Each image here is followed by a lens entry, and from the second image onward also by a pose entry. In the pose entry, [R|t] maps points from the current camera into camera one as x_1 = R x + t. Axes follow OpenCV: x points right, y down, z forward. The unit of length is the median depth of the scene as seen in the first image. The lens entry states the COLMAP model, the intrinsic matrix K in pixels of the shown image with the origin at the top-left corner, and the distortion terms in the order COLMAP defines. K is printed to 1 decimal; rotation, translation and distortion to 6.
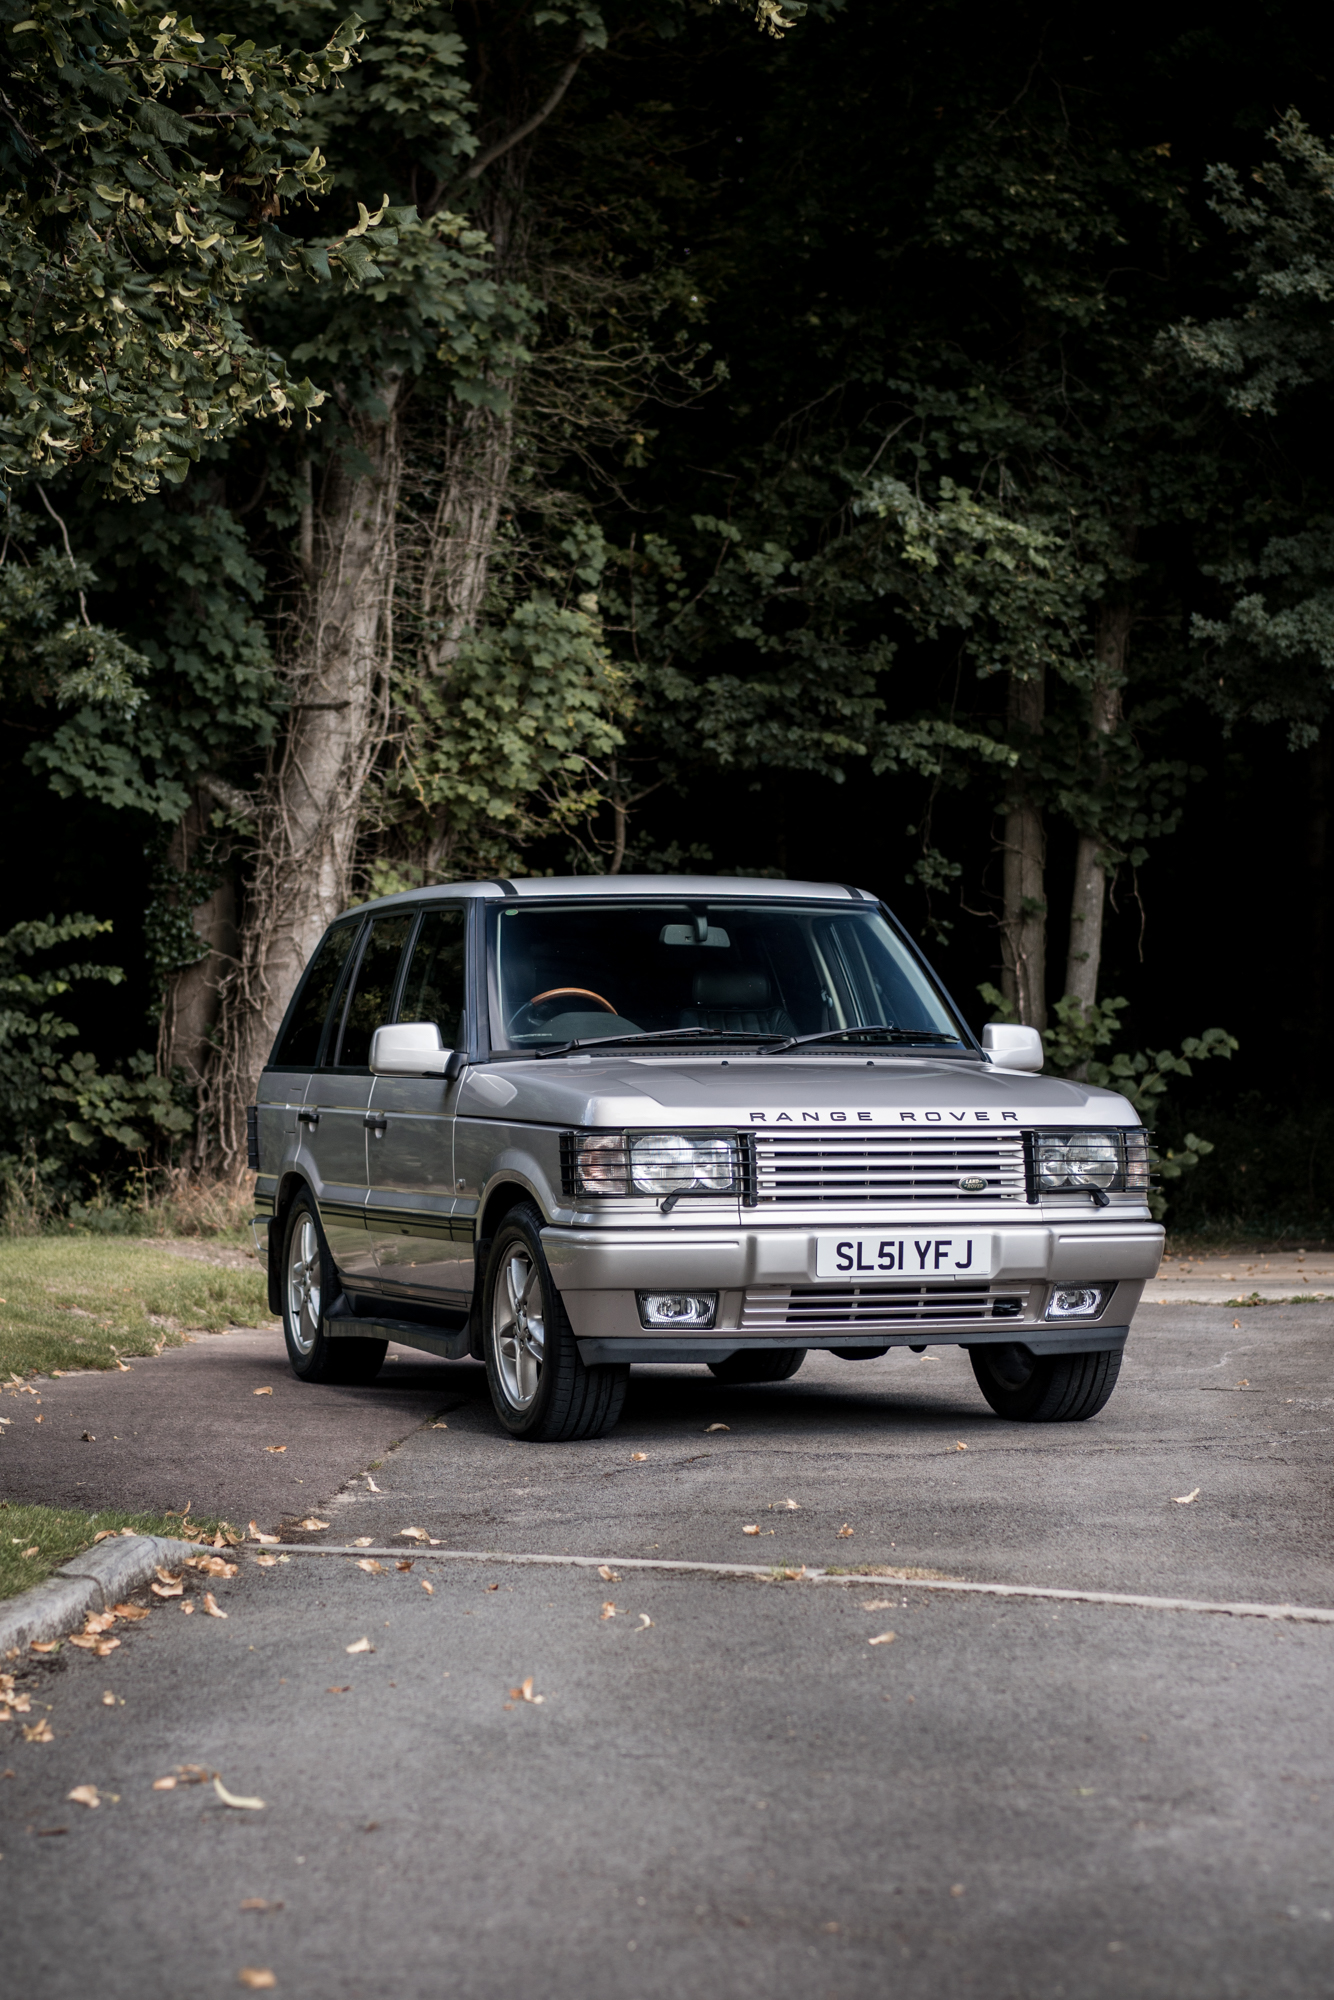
lens RADIAL K [[4759.0, 0, 667.0], [0, 4759.0, 1000.0], [0, 0, 1]] dist [-0.009589, 0.205150]
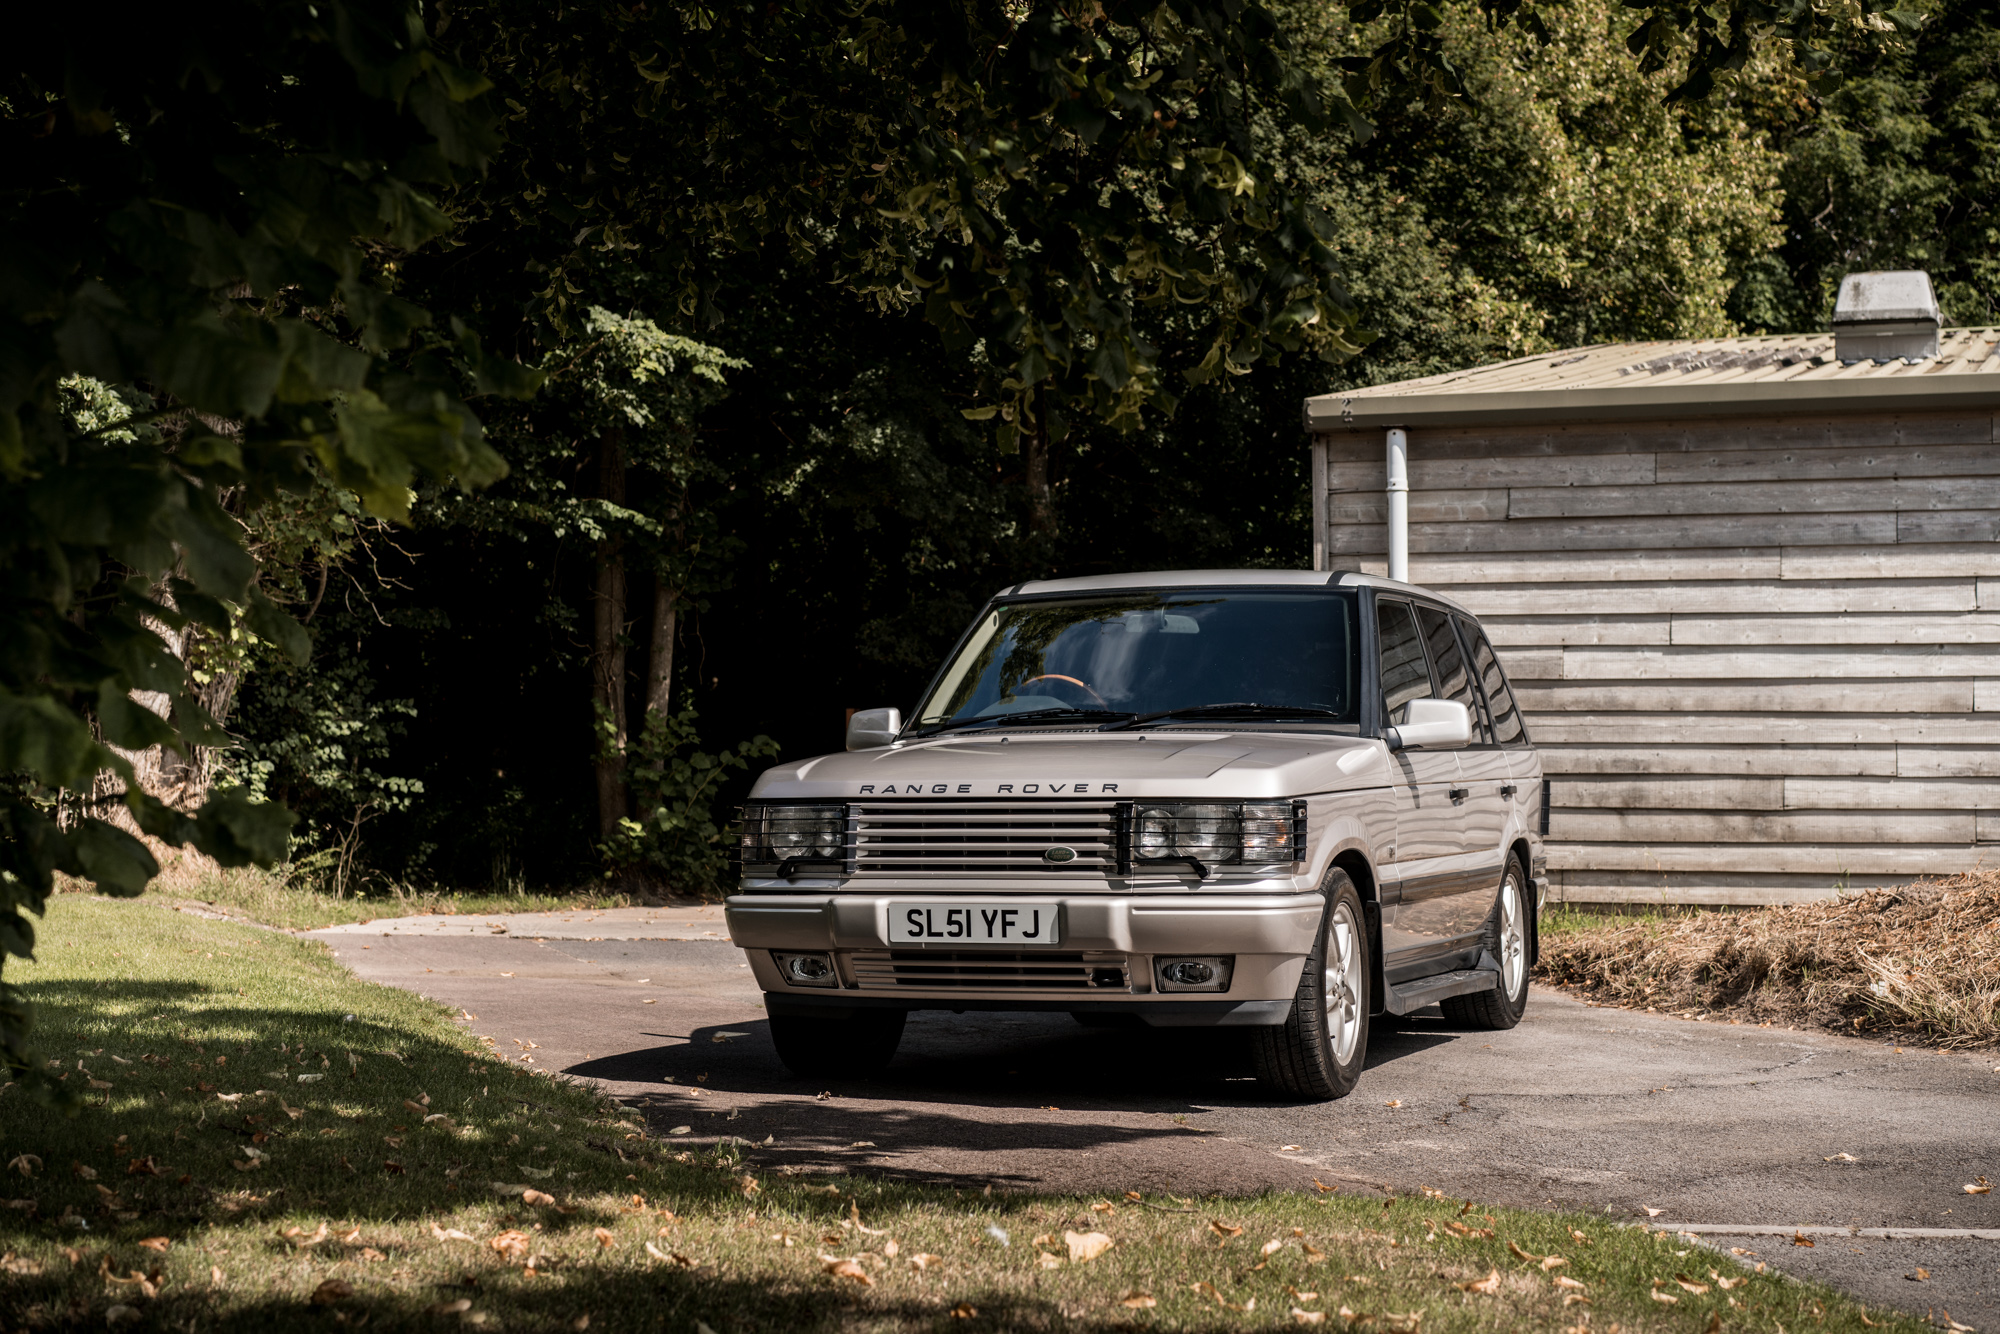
lens RADIAL K [[3087.9, 0, 1000.0], [0, 3087.9, 667.0], [0, 0, 1]] dist [0.012909, -0.137820]
pose [[0.929650, 0.021976, 0.367788, -0.170340], [-0.014530, 0.999630, -0.023001, 0.006998], [-0.368158, 0.016039, 0.929625, 0.183916]]
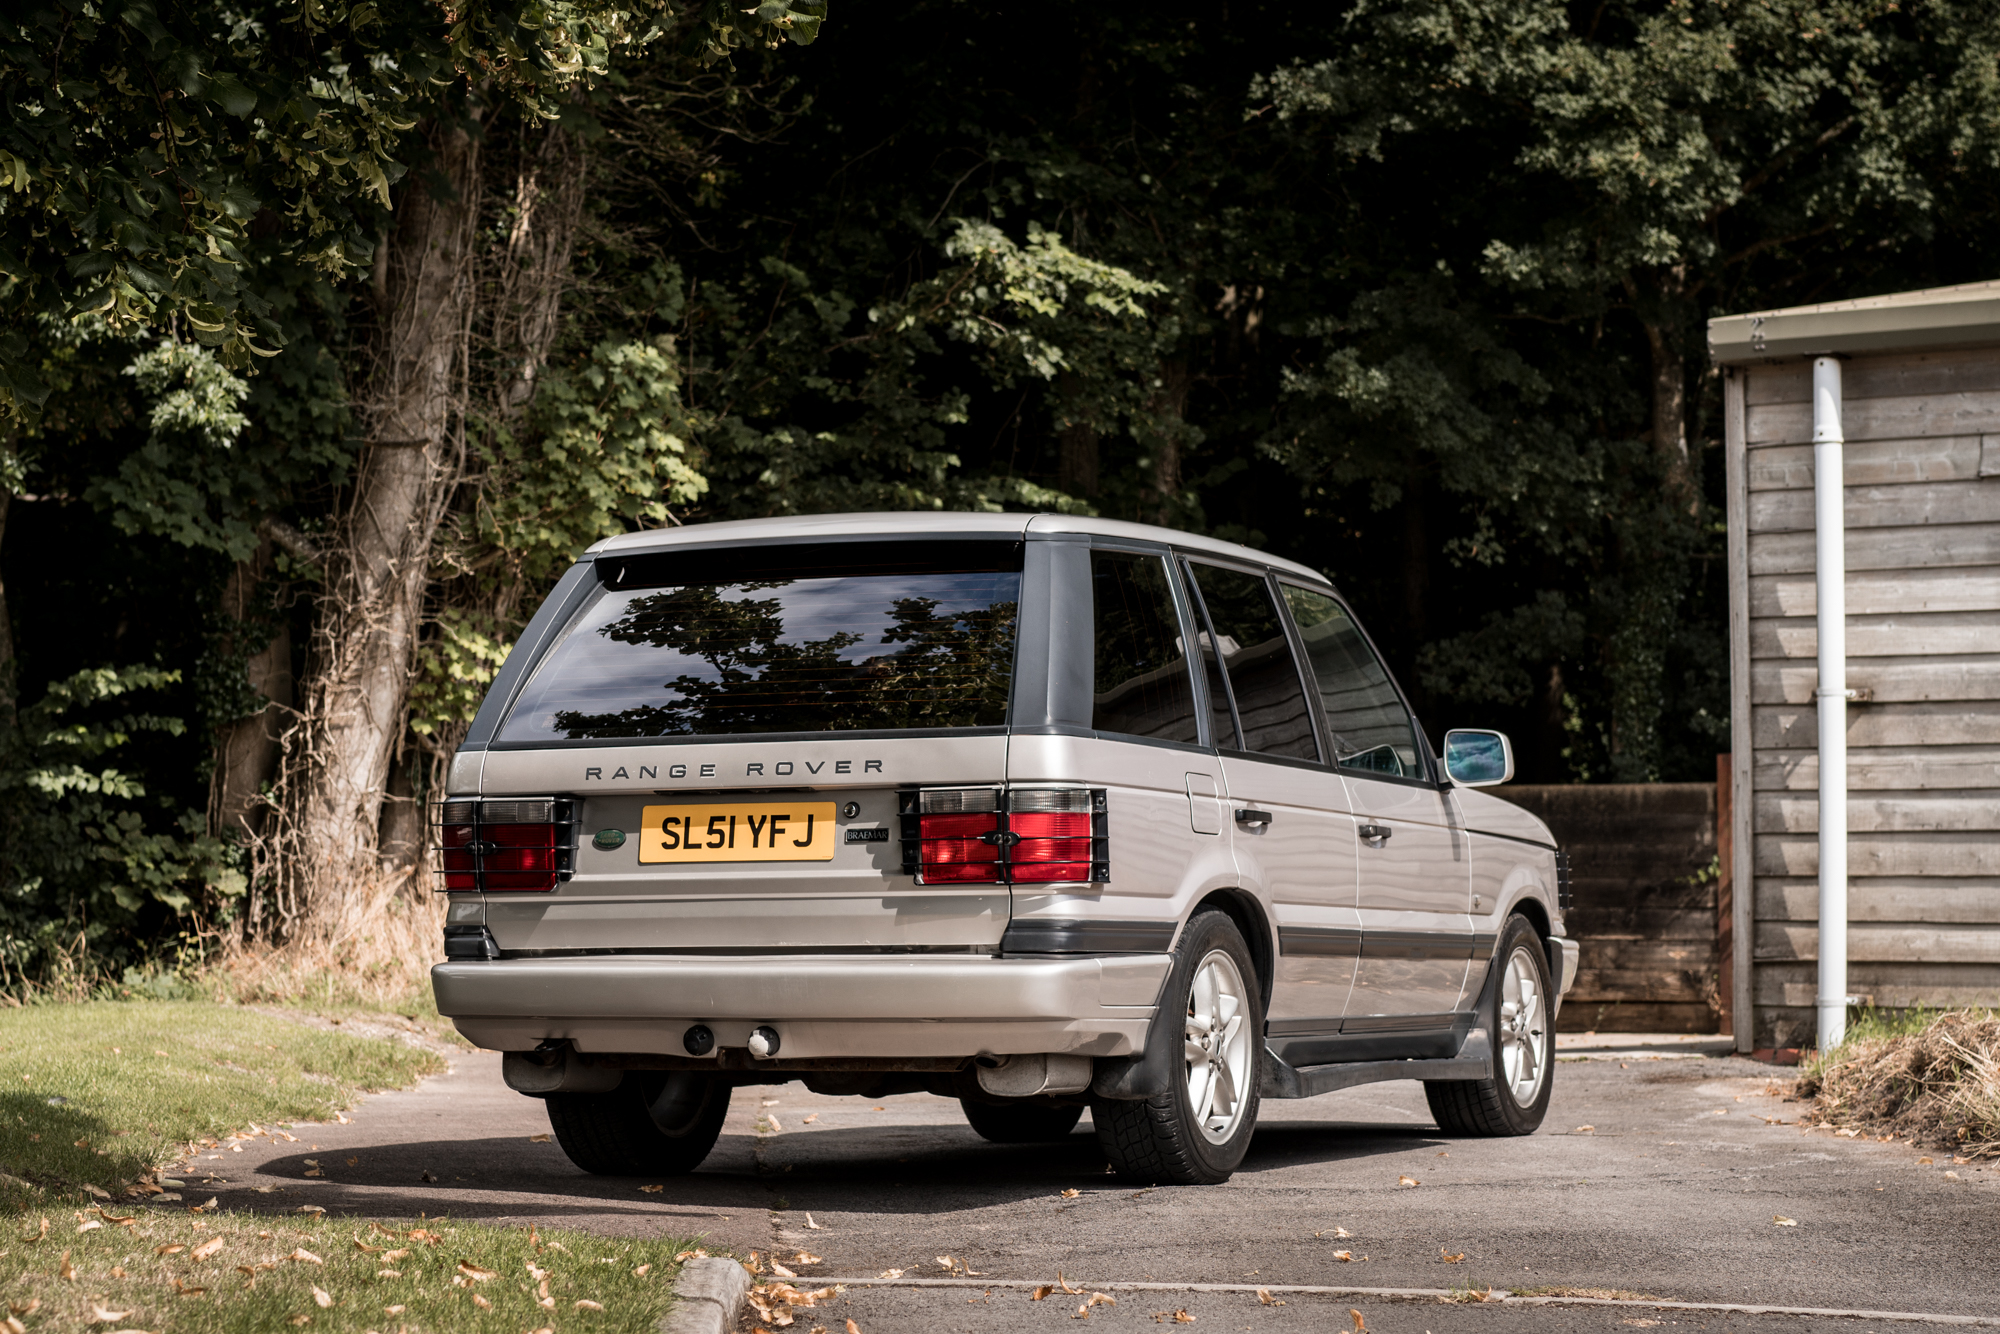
lens RADIAL K [[4759.0, 0, 1000.0], [0, 4759.0, 667.0], [0, 0, 1]] dist [-0.009589, 0.205150]
pose [[0.993591, 0.009207, 0.112658, -0.059579], [-0.005626, 0.999470, -0.032063, 0.012100], [-0.112894, 0.031224, 0.993116, 0.048224]]
